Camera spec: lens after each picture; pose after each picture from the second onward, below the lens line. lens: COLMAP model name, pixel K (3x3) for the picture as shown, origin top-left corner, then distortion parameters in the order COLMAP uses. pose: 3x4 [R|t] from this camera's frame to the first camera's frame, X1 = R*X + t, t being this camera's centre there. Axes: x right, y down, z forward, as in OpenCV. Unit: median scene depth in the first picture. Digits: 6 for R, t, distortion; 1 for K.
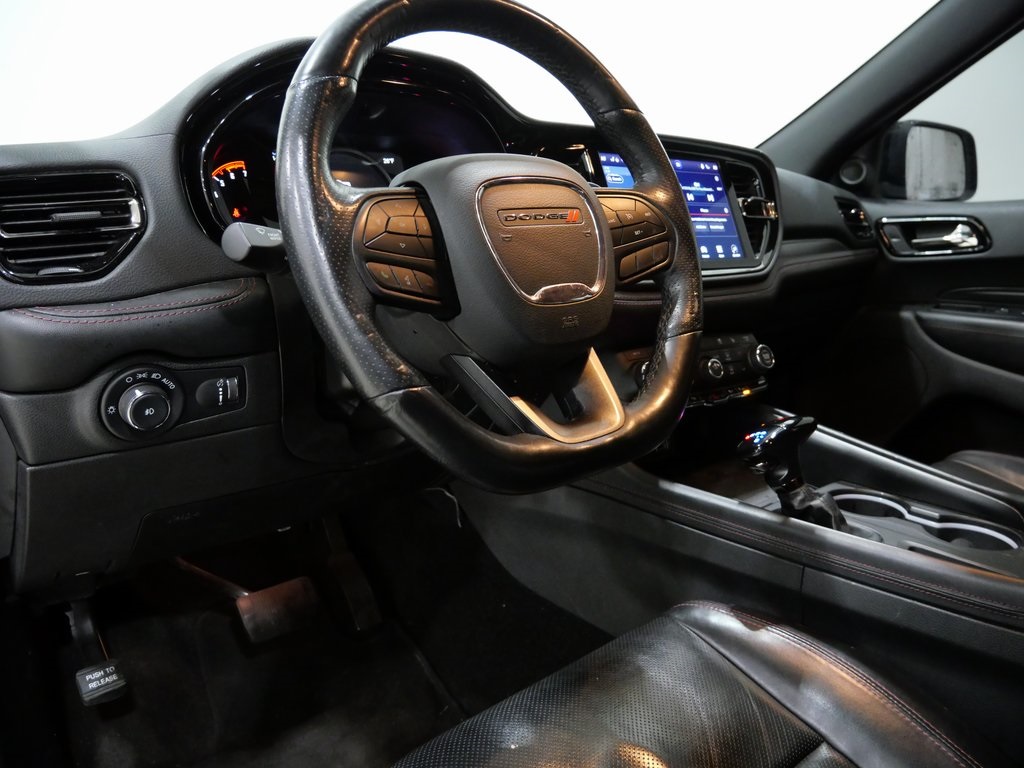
lens RADIAL K [[762.2, 0, 515.0], [0, 762.2, 384.5], [0, 0, 1]] dist [-0.029520, -0.004587]
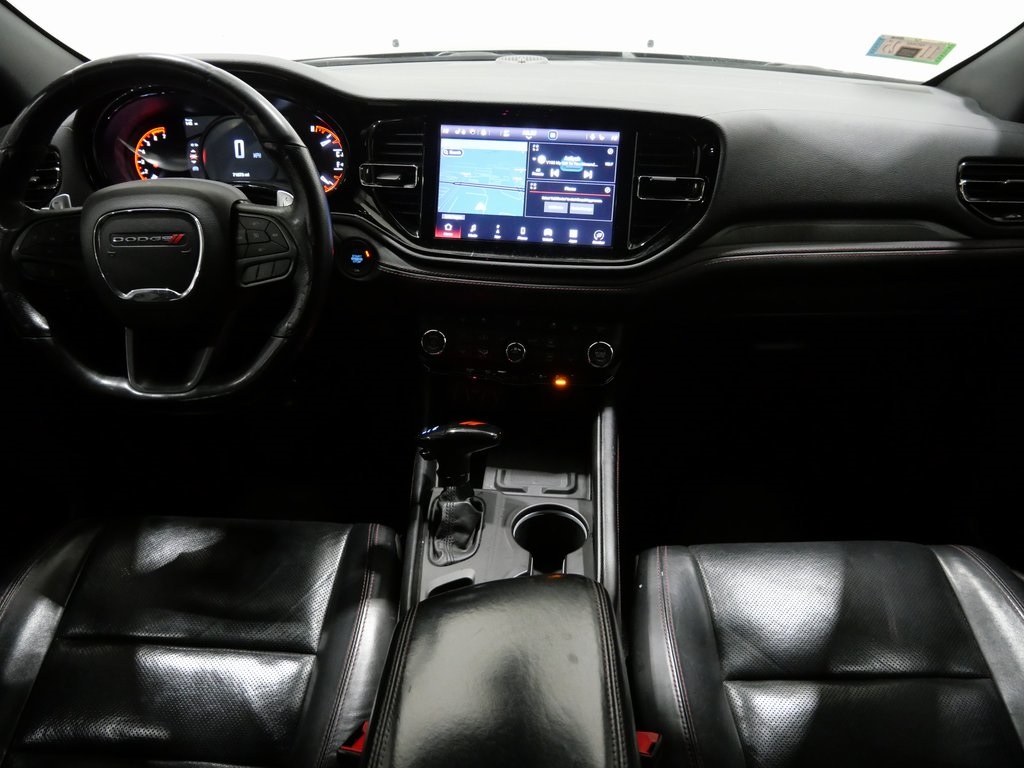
lens RADIAL K [[762.2, 0, 511.5], [0, 762.2, 378.8], [0, 0, 1]] dist [-0.029520, -0.004587]
pose [[0.720745, 0.349473, -0.598661, 0.838891], [-0.150029, 0.921792, 0.357479, -0.336554], [0.676770, -0.167835, 0.716808, 0.235180]]
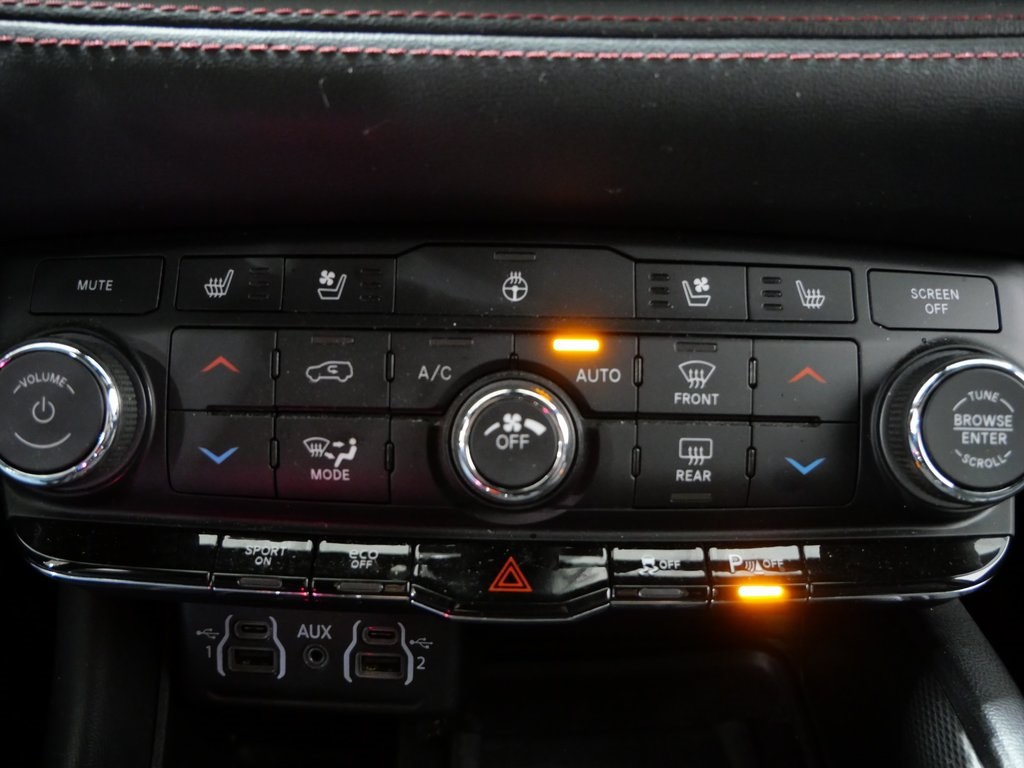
lens RADIAL K [[1005.2, 0, 507.7], [0, 1005.2, 383.7], [0, 0, 1]] dist [-0.003697, 0.000000]
pose [[0.800525, 0.244742, -0.547047, 0.368266], [-0.132291, 0.962460, 0.237003, -0.086975], [0.584515, -0.117357, 0.802851, 0.760494]]
